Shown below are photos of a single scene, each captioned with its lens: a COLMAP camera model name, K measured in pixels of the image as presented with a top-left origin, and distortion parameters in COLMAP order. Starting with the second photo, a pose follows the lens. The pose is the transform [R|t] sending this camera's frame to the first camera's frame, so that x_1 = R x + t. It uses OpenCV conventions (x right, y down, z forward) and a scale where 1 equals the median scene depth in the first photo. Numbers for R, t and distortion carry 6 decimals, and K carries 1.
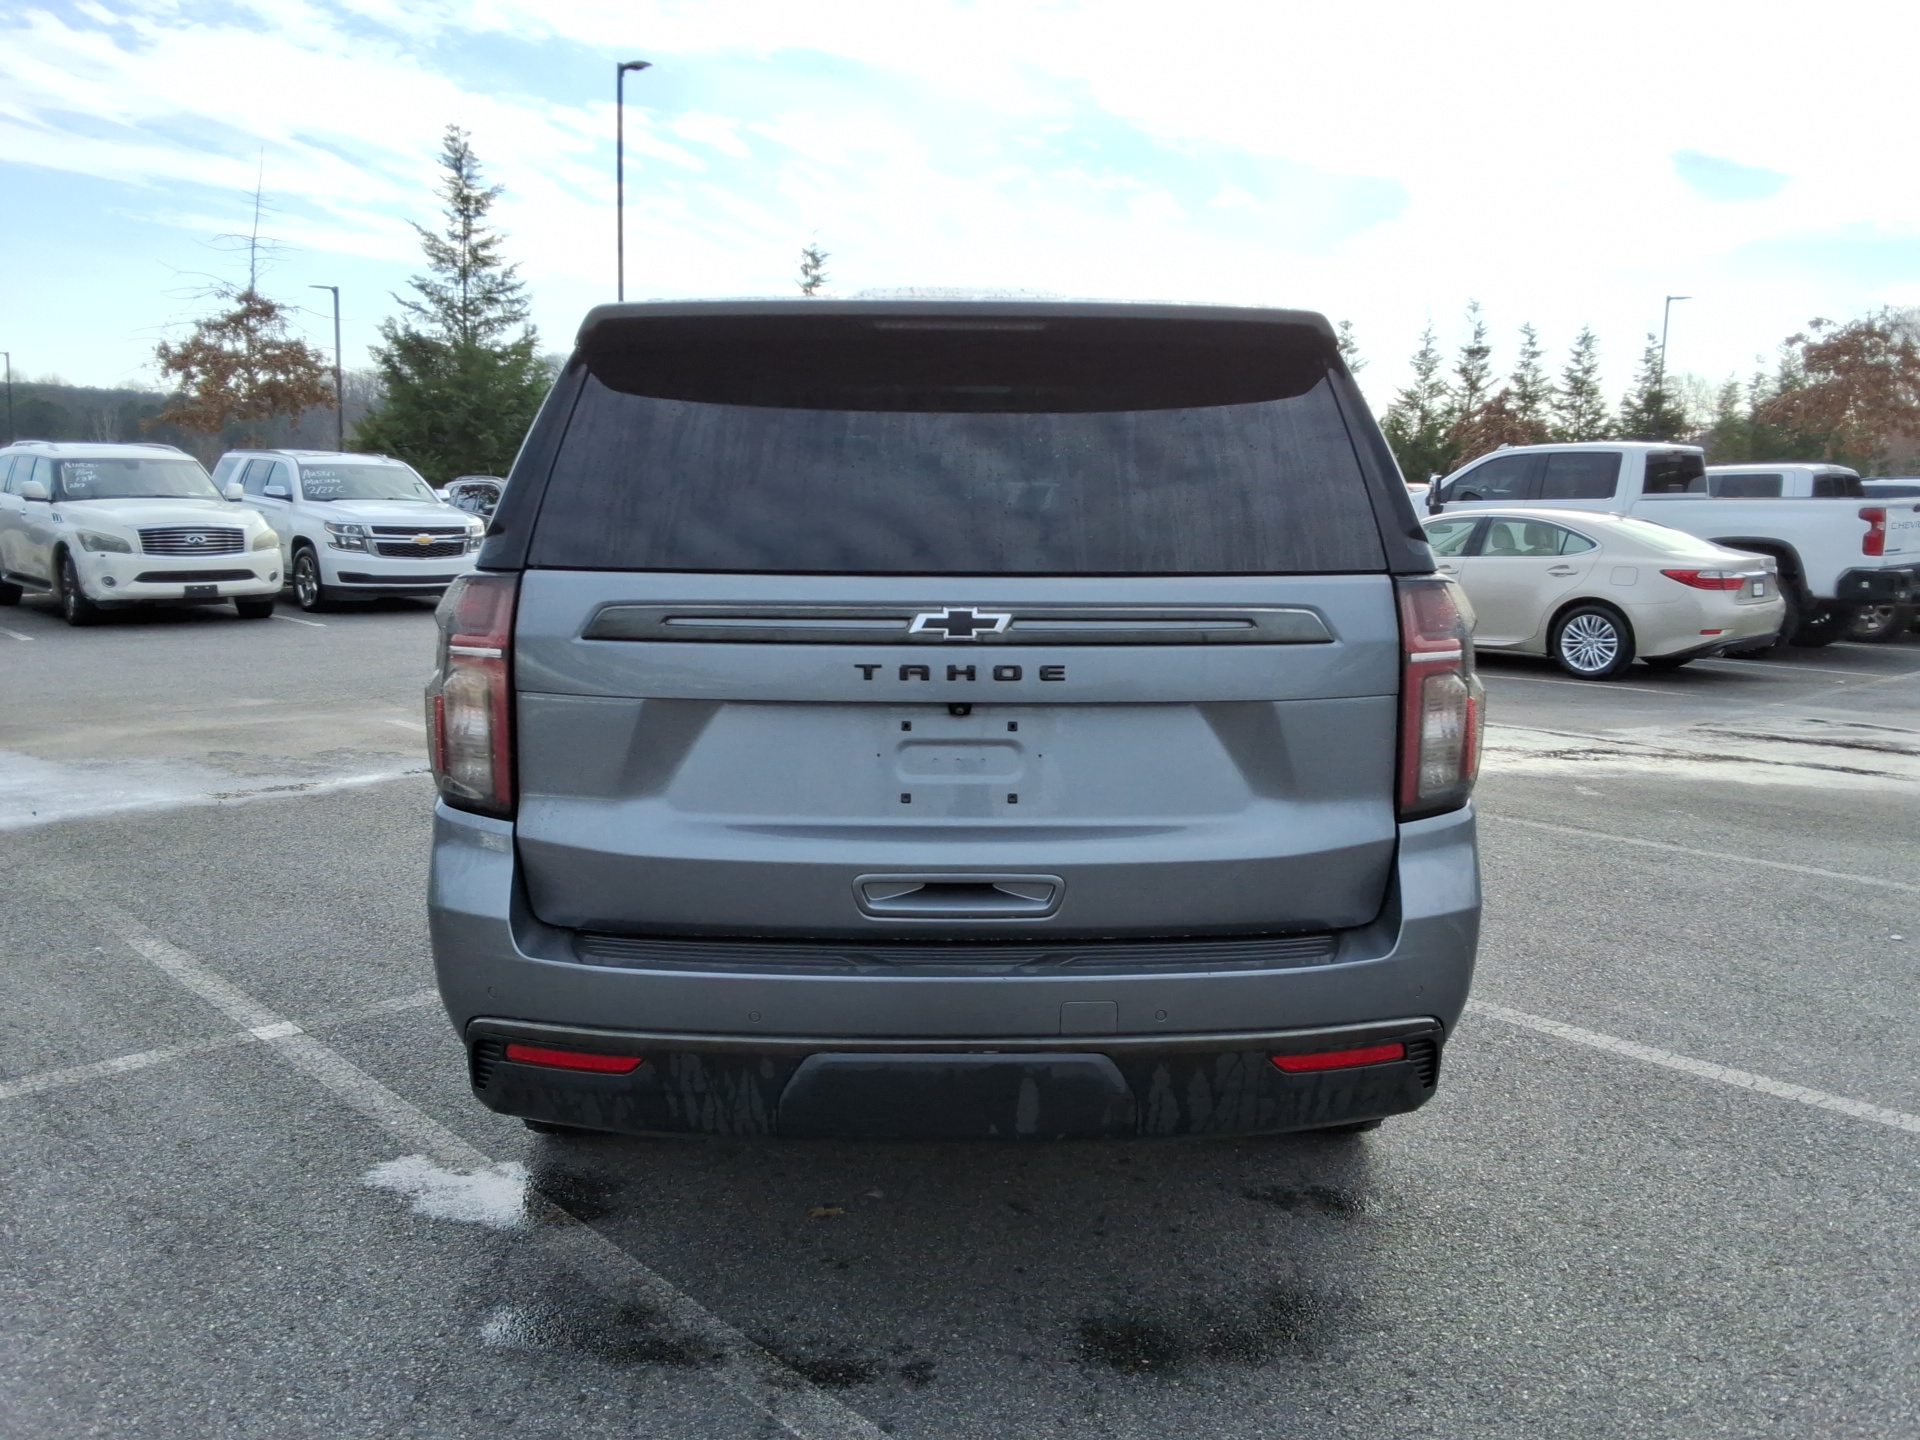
lens RADIAL K [[1526.8, 0, 984.0], [0, 1526.8, 717.7], [0, 0, 1]] dist [0.106684, -0.169173]
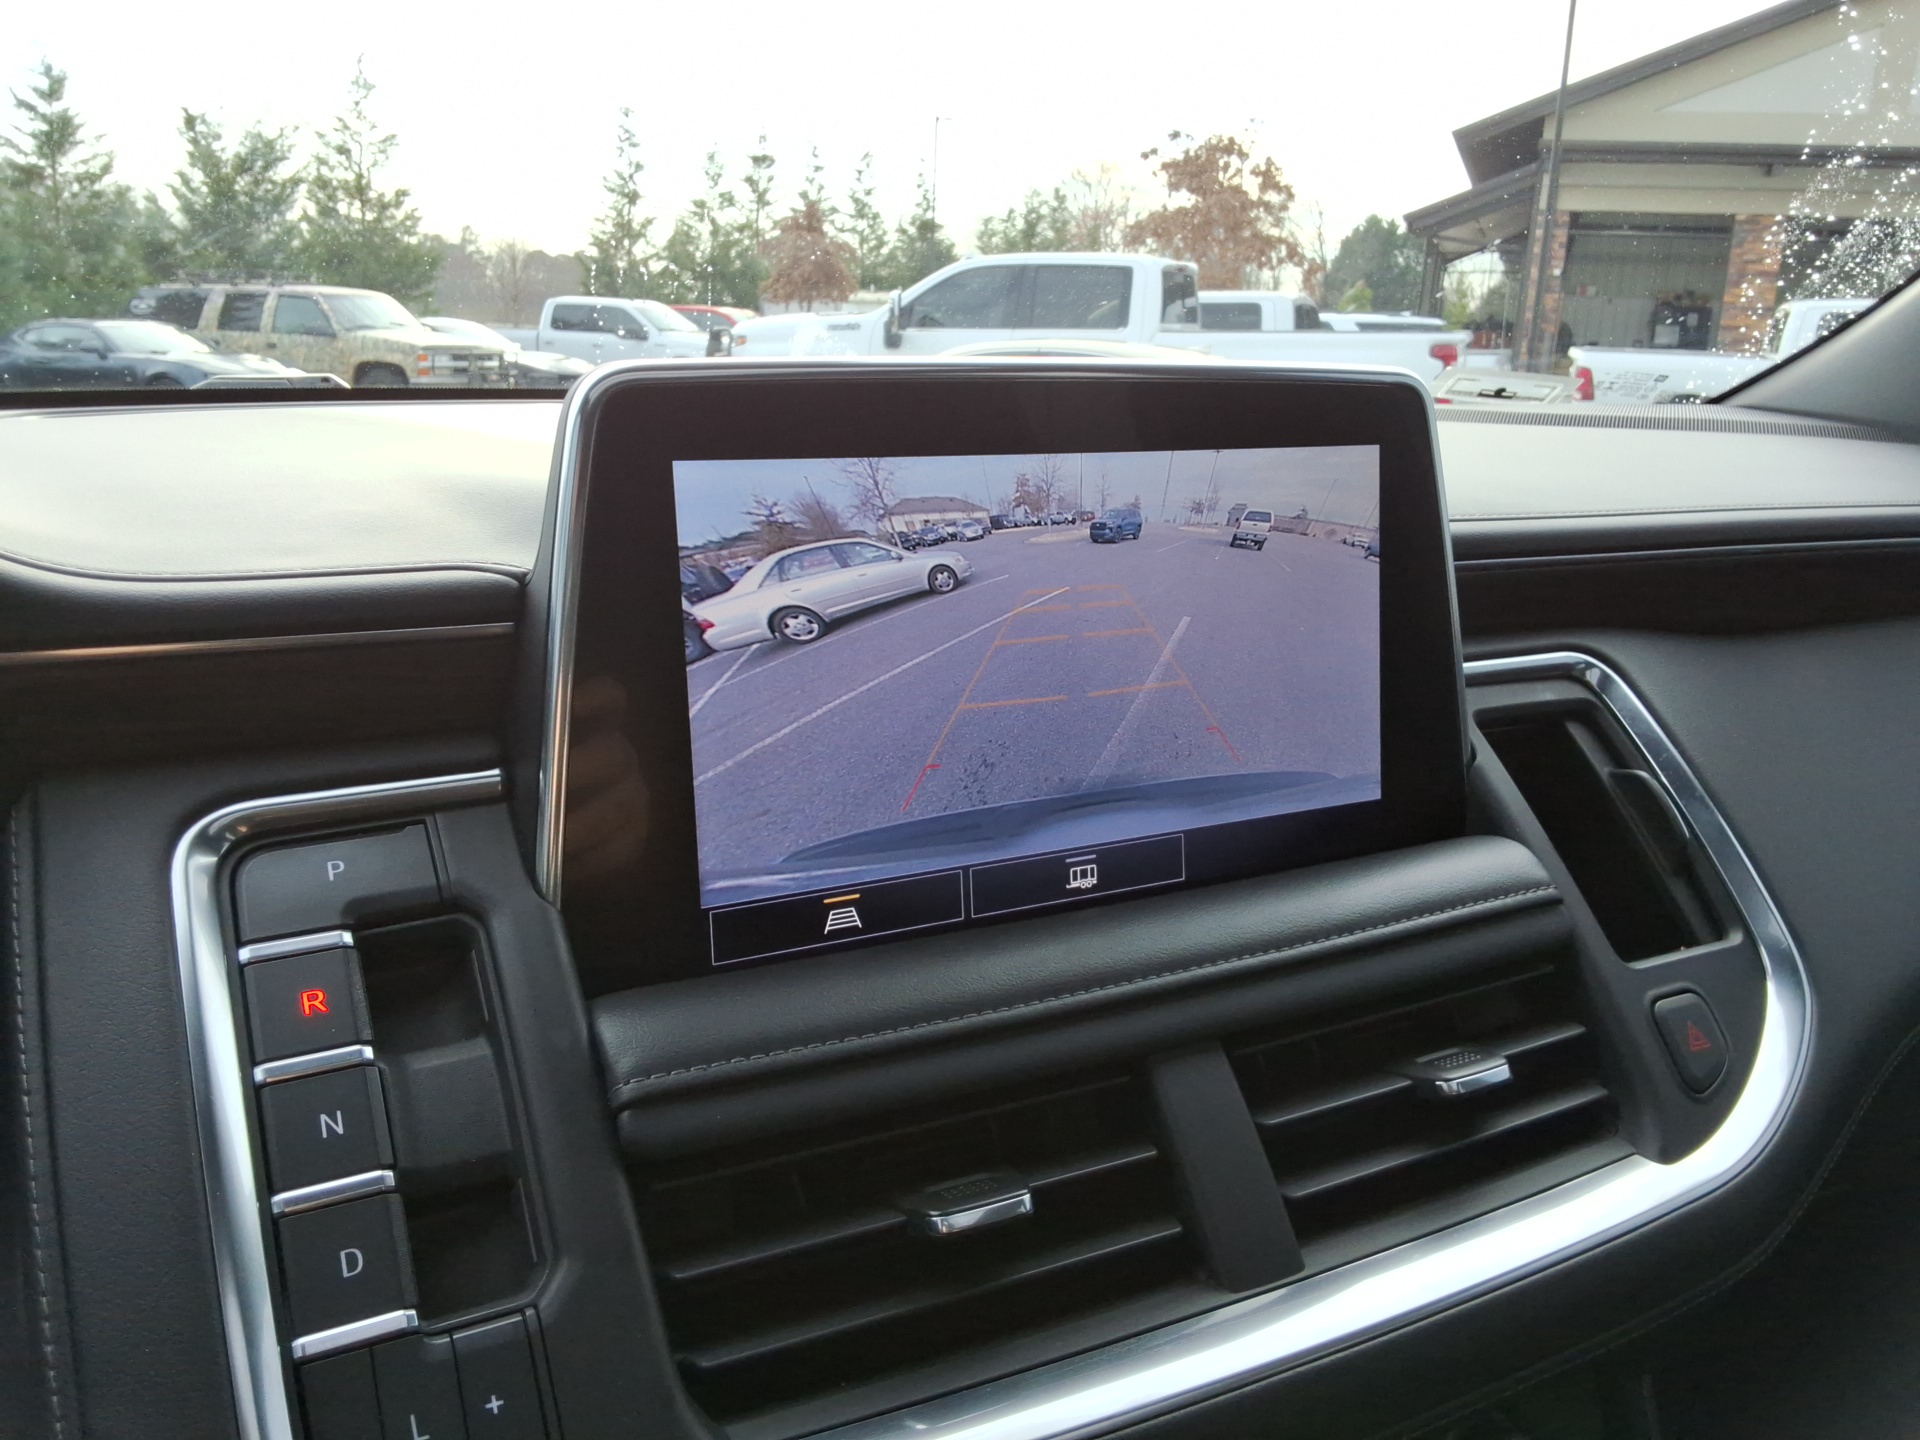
lens RADIAL K [[1526.8, 0, 984.0], [0, 1526.8, 717.7], [0, 0, 1]] dist [0.106684, -0.169173]
pose [[0.886069, -0.099131, 0.452830, -0.004440], [0.050518, 0.991698, 0.118246, -0.016807], [-0.460792, -0.081898, 0.883721, 0.131665]]
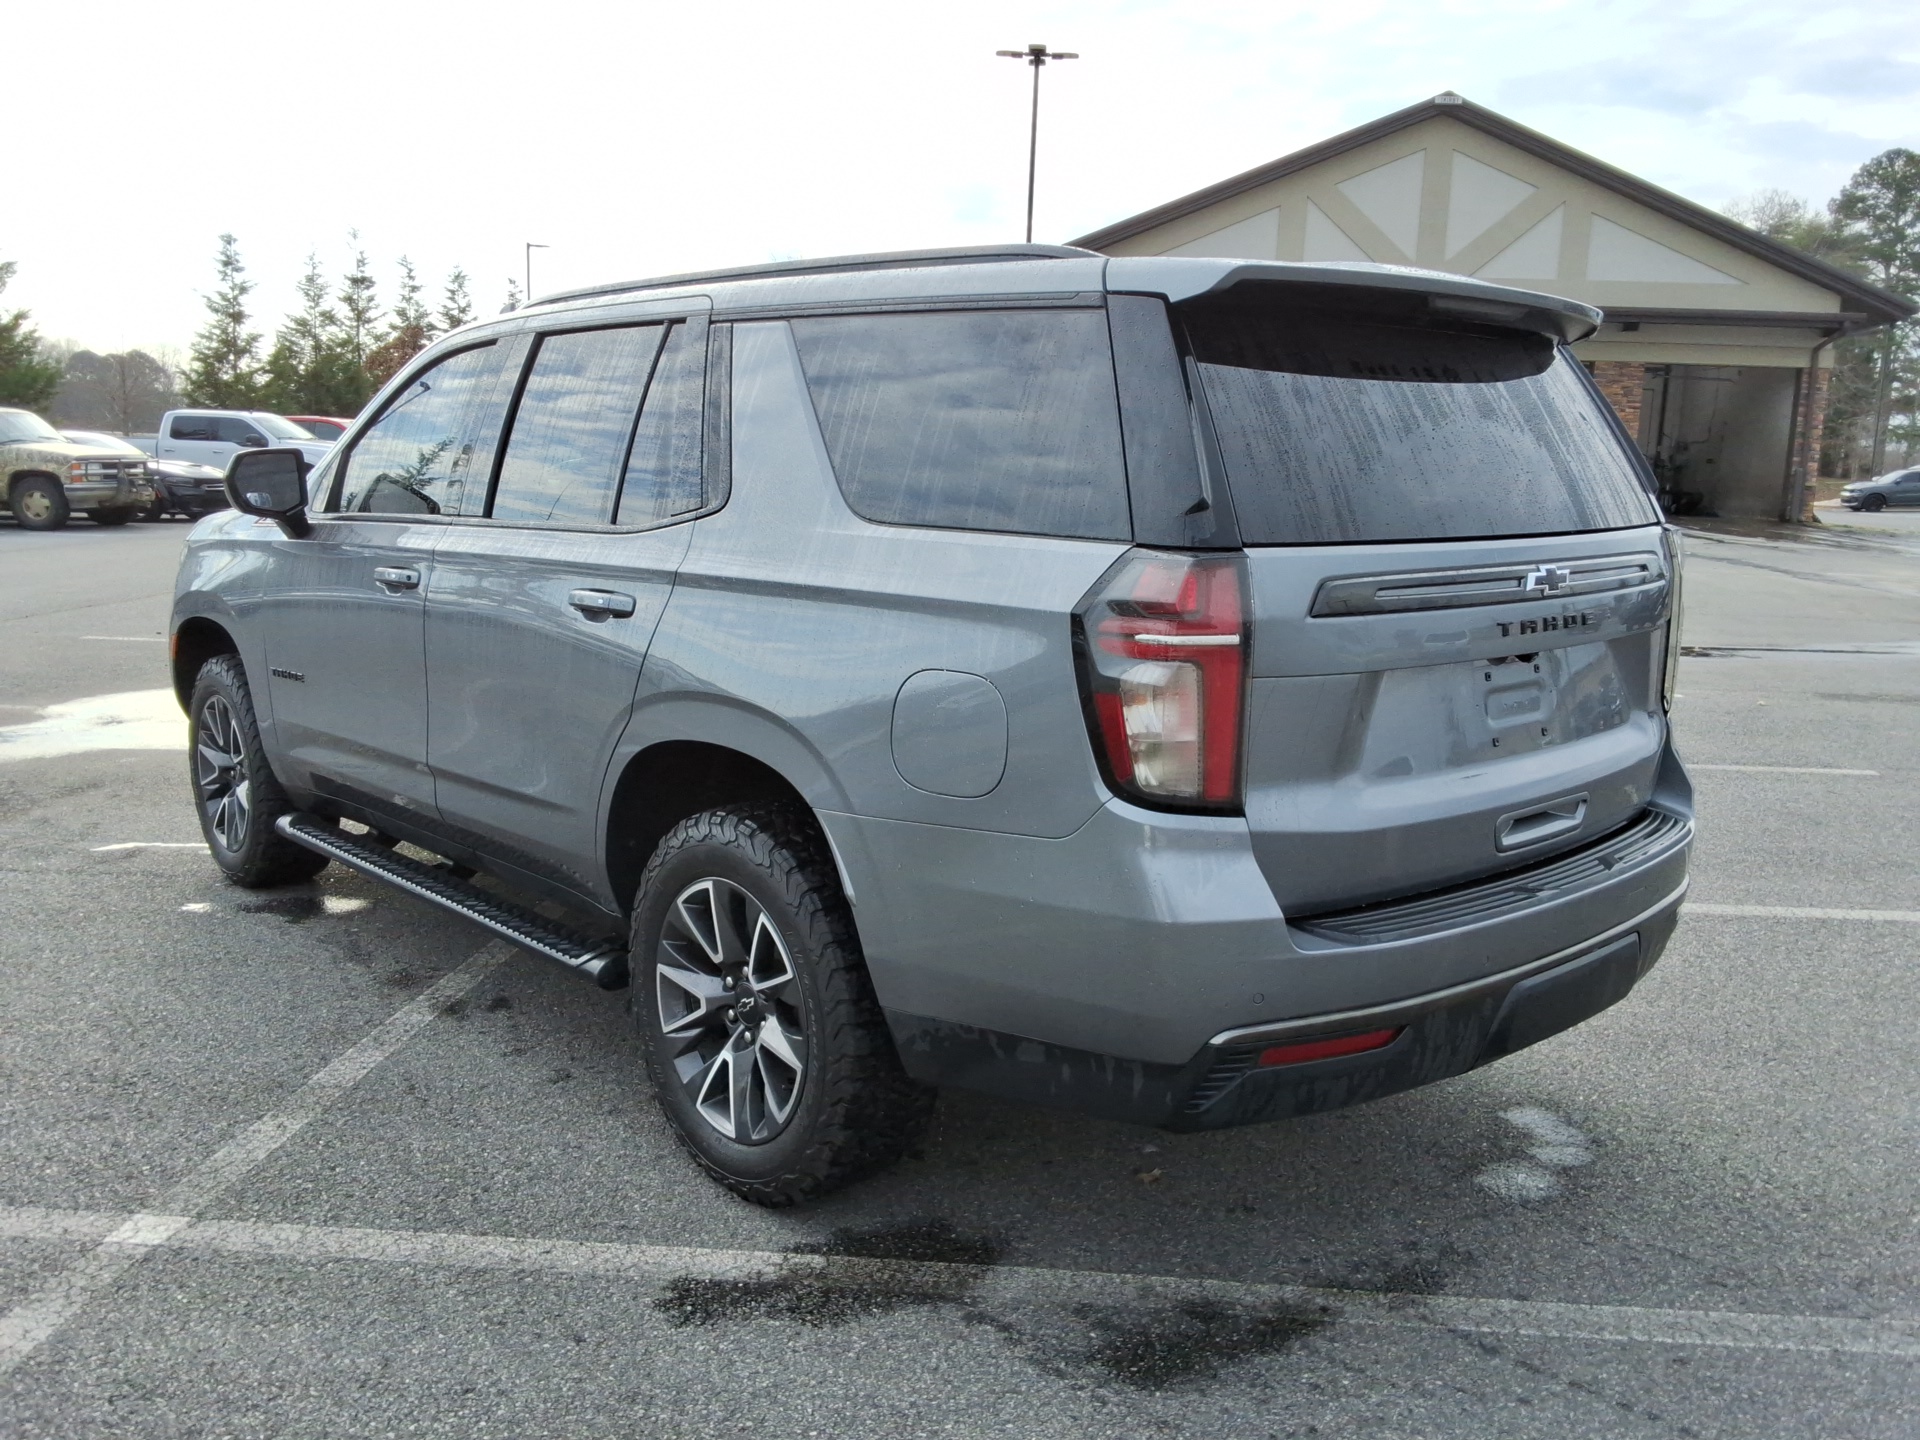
lens RADIAL K [[1526.8, 0, 984.0], [0, 1526.8, 717.7], [0, 0, 1]] dist [0.106684, -0.169173]
pose [[0.743844, -0.108454, 0.659495, -0.060982], [0.081857, 0.994101, 0.071154, -0.004264], [-0.663322, 0.001057, 0.748334, 0.023996]]
